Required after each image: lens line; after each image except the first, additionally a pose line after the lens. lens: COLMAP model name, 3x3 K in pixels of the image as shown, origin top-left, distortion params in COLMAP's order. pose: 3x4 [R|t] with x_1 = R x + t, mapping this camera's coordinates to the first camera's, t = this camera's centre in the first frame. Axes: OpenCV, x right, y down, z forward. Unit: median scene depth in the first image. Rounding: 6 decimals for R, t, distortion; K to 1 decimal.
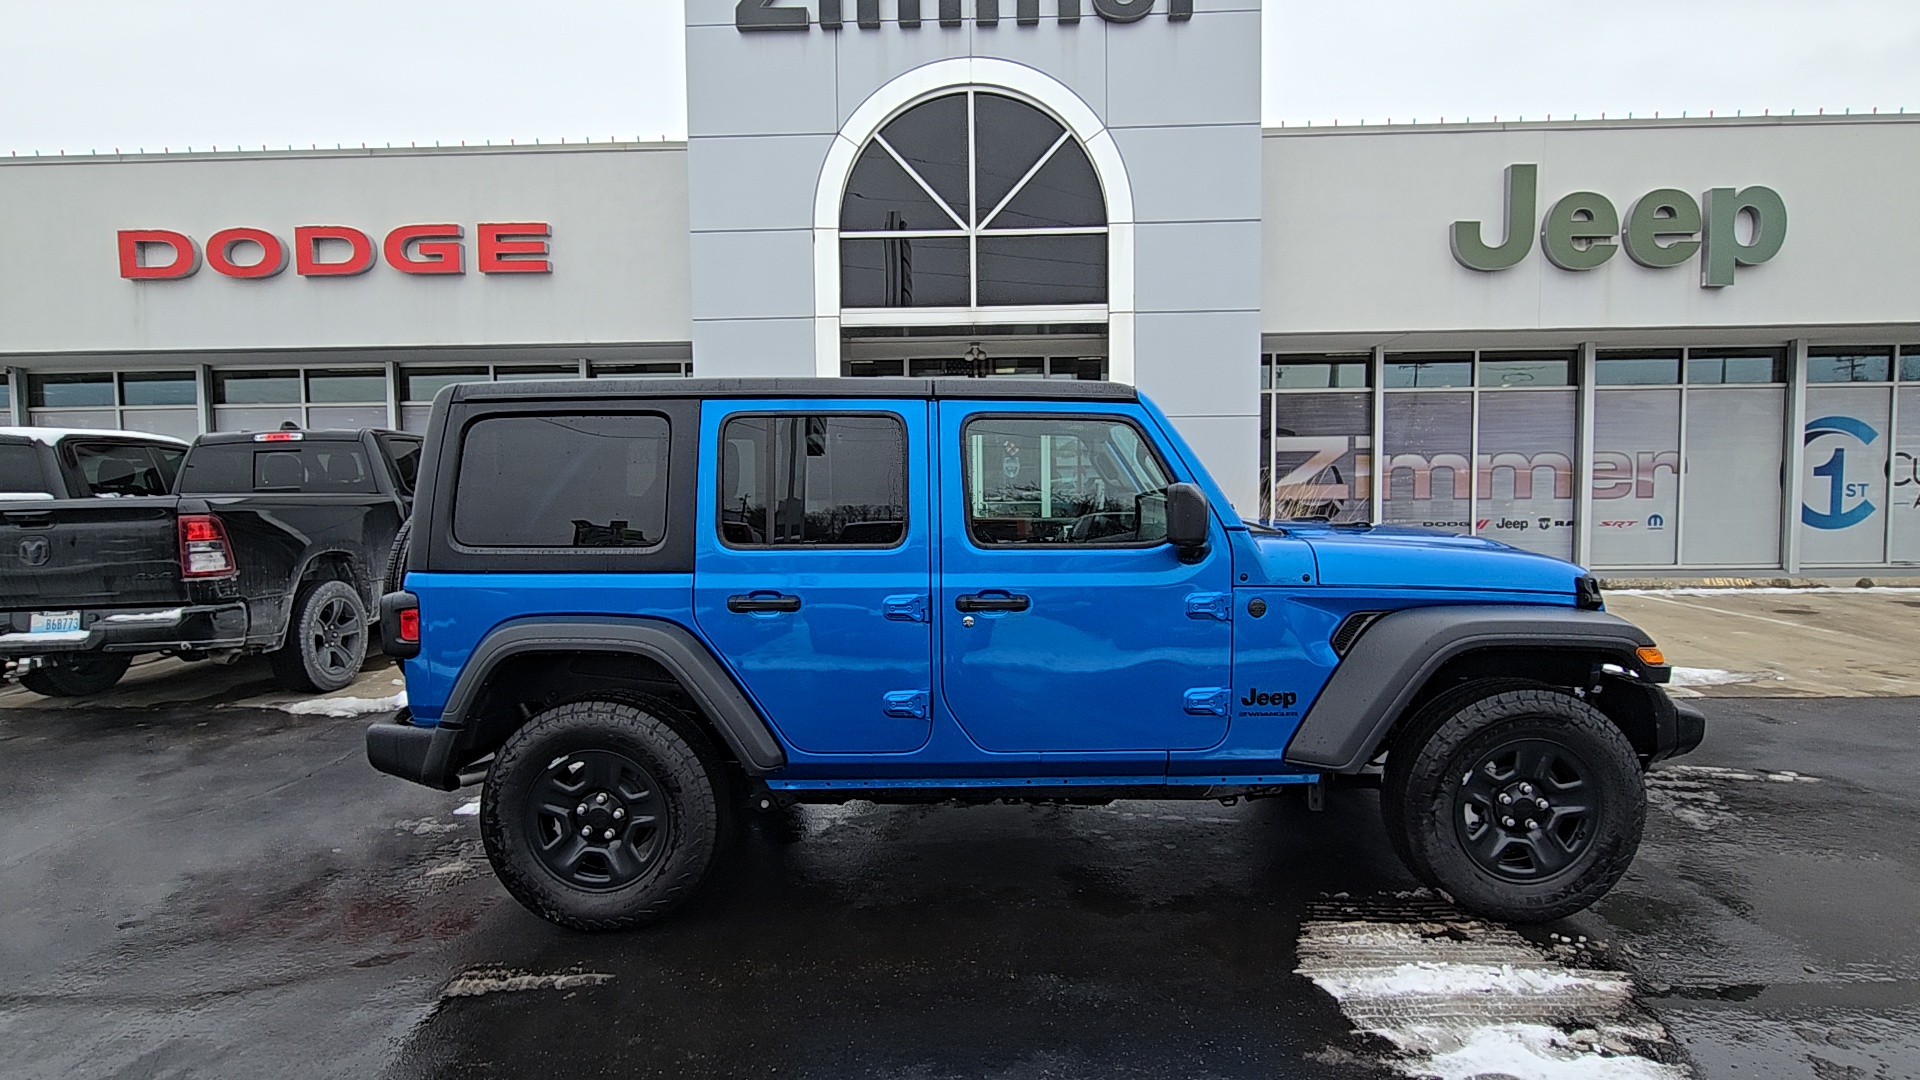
lens RADIAL K [[964.7, 0, 951.6], [0, 964.7, 548.4], [0, 0, 1]] dist [-0.000255, -0.000405]
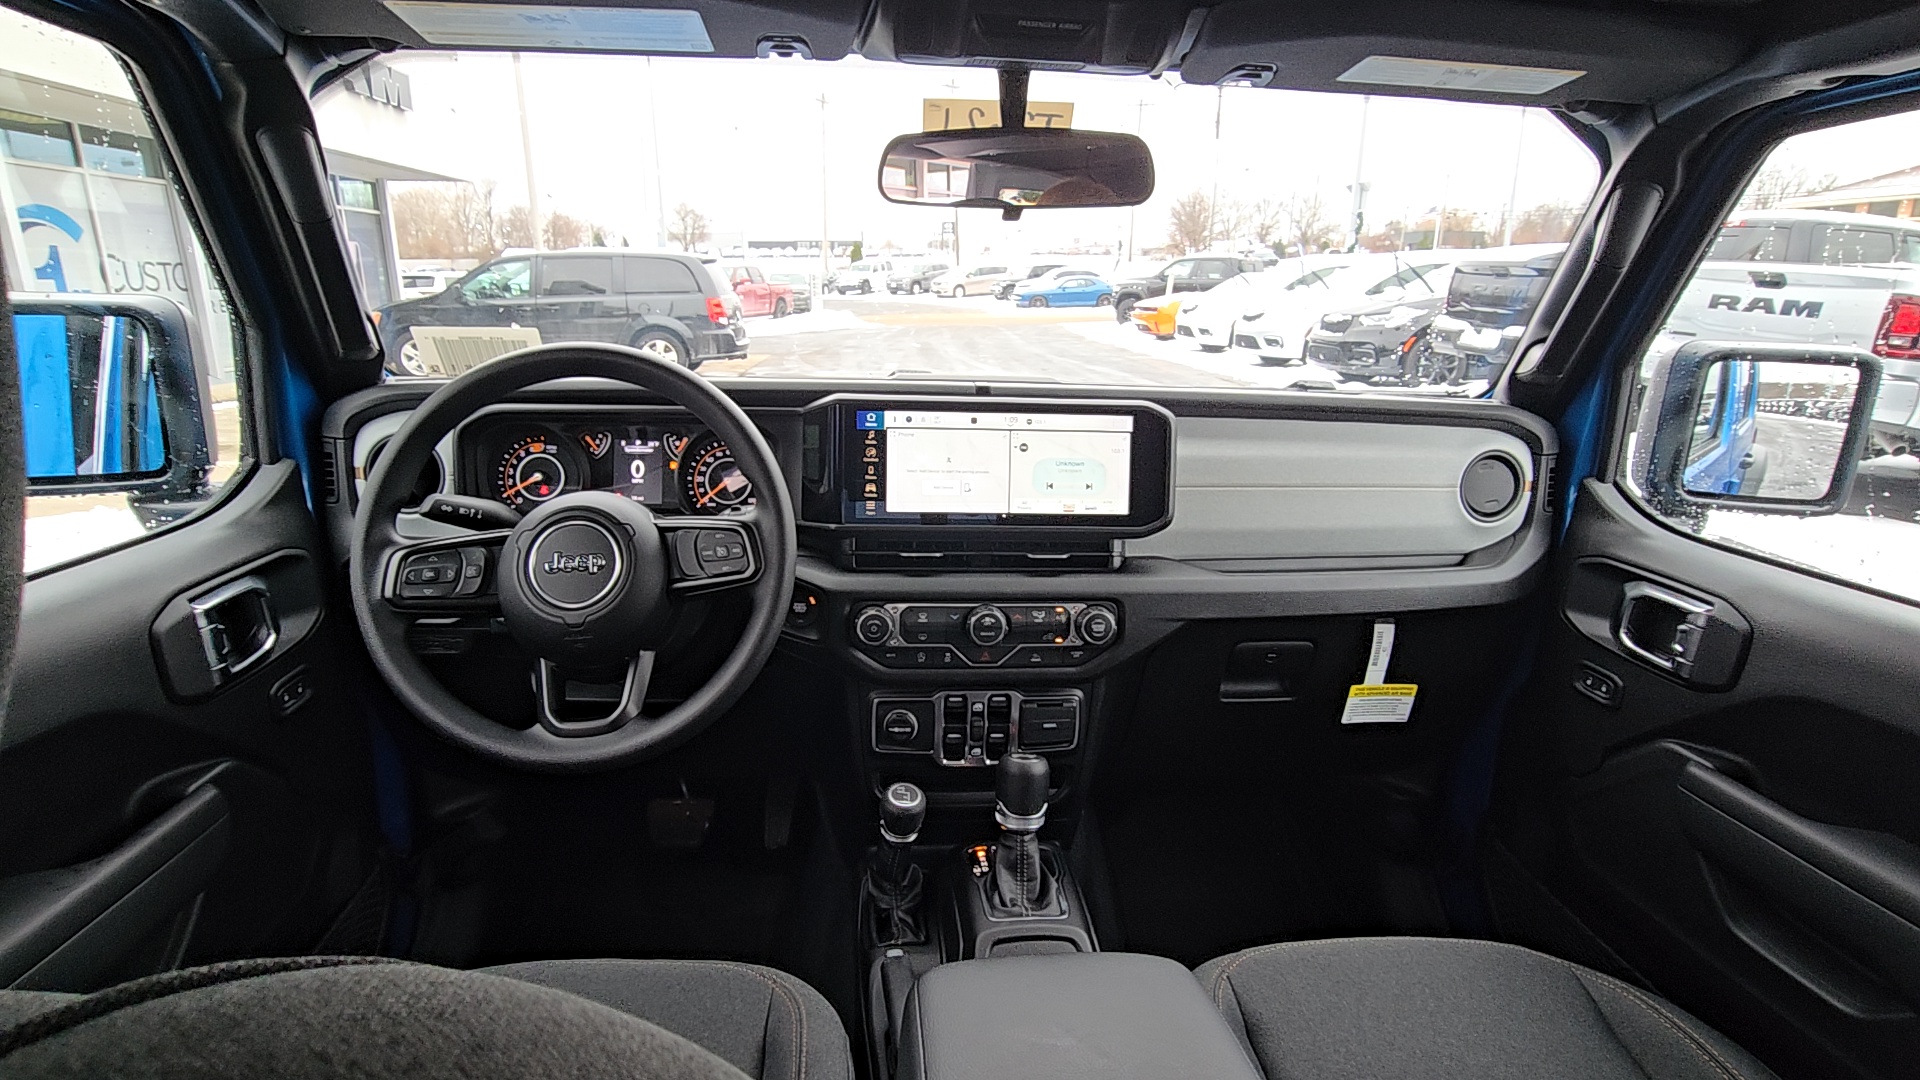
lens RADIAL K [[964.7, 0, 952.9], [0, 964.7, 547.8], [0, 0, 1]] dist [-0.000255, -0.000405]
pose [[-0.105845, -0.253385, 0.961558, -0.025724], [0.055993, 0.963936, 0.260175, -0.029357], [-0.992805, 0.081379, -0.087840, 0.372315]]
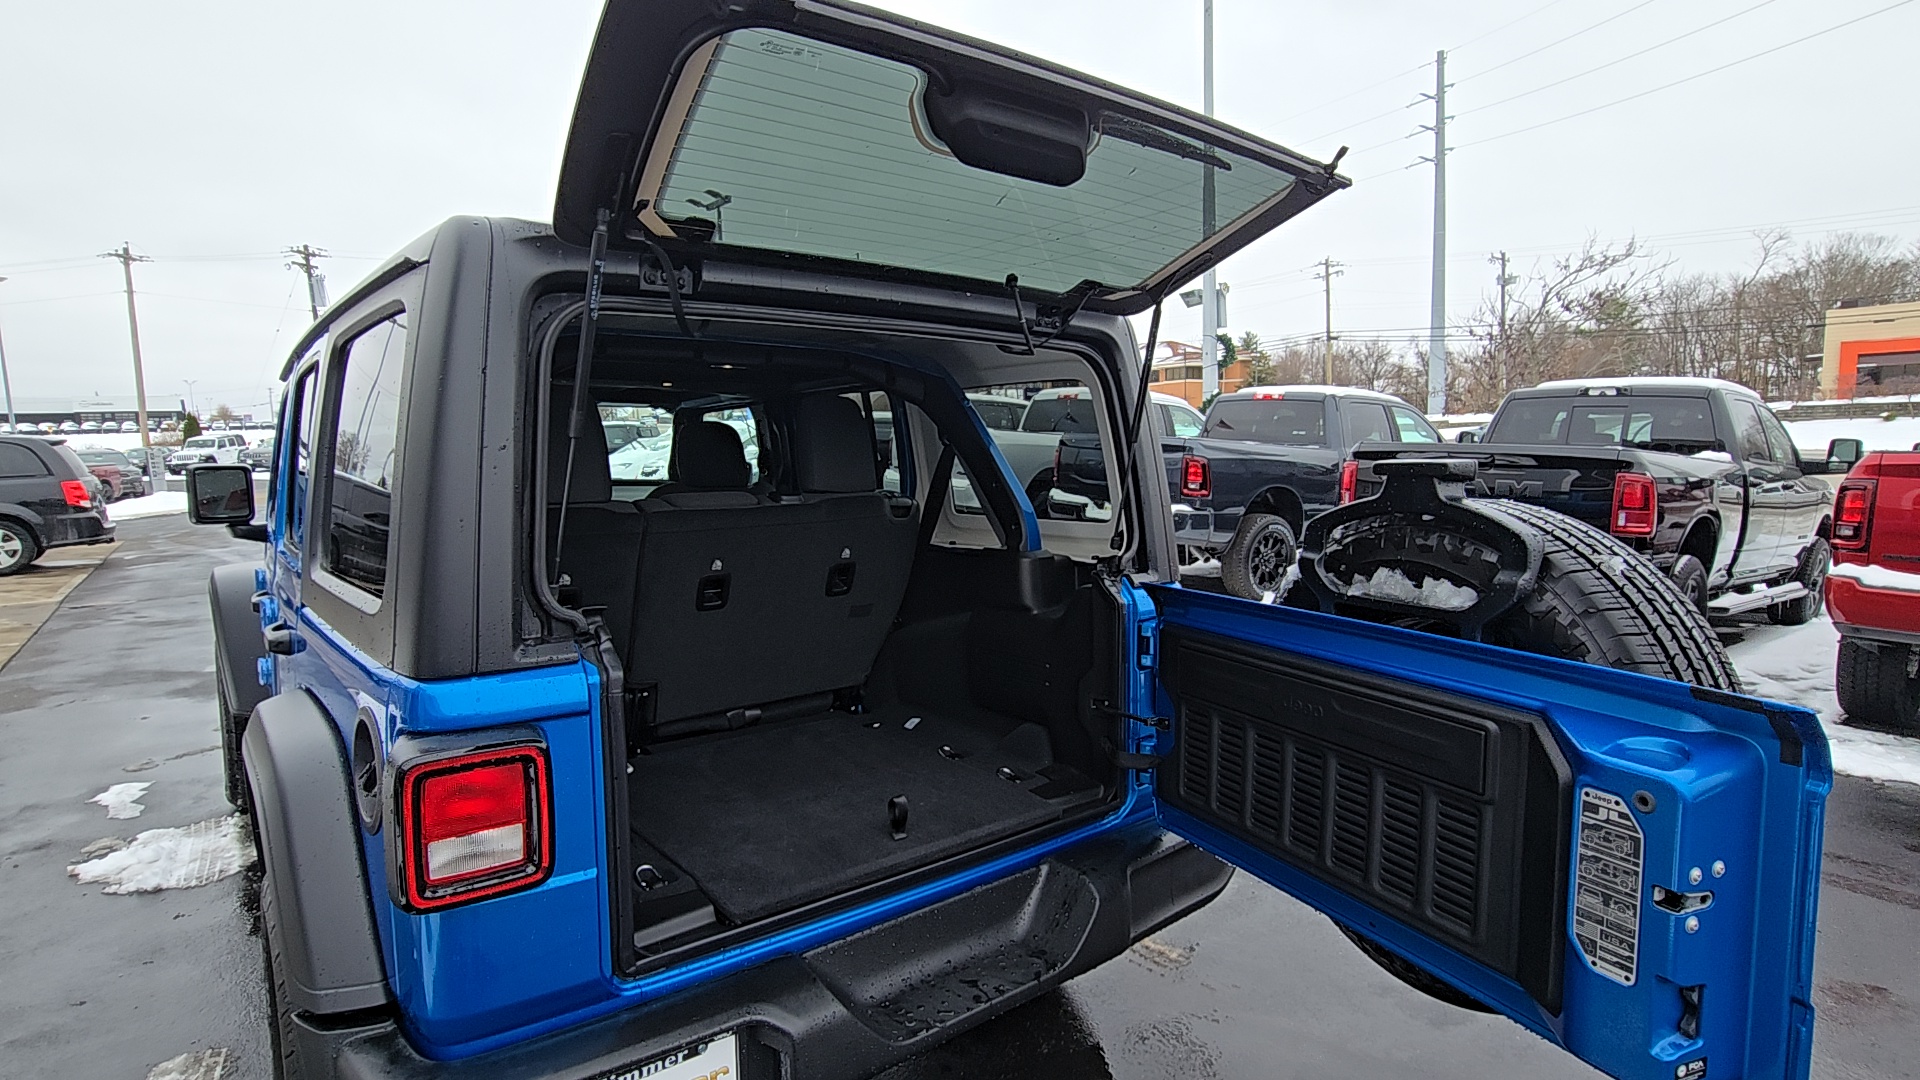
lens RADIAL K [[964.7, 0, 951.3], [0, 964.7, 548.0], [0, 0, 1]] dist [-0.000255, -0.000405]
pose [[-0.633774, -0.058720, 0.771286, -0.290496], [0.081661, 0.986463, 0.142204, -0.032032], [-0.769196, 0.153109, -0.620399, 0.455082]]
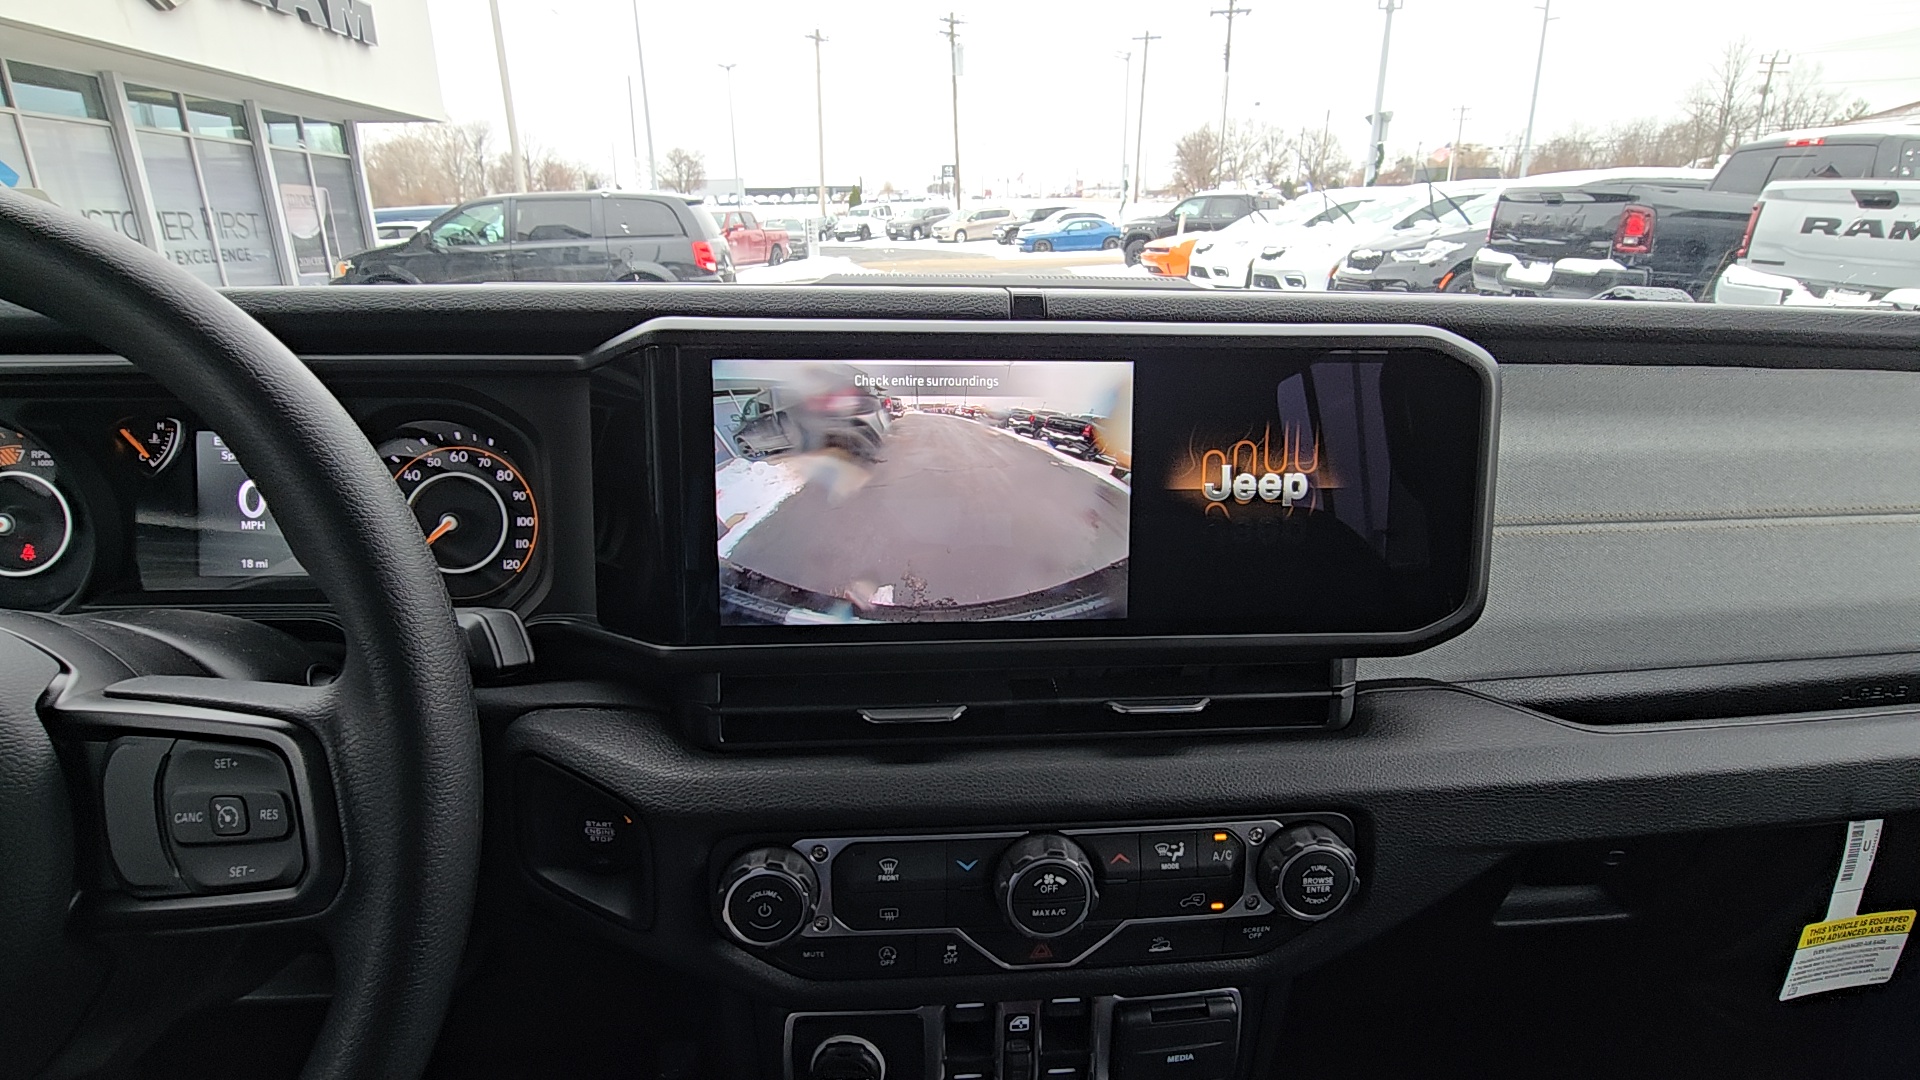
lens RADIAL K [[964.7, 0, 951.6], [0, 964.7, 547.0], [0, 0, 1]] dist [-0.000255, -0.000405]
pose [[-0.103162, -0.300351, 0.948234, 0.030438], [0.068927, 0.948870, 0.308051, -0.022311], [-0.992273, 0.097138, -0.077185, 0.366788]]
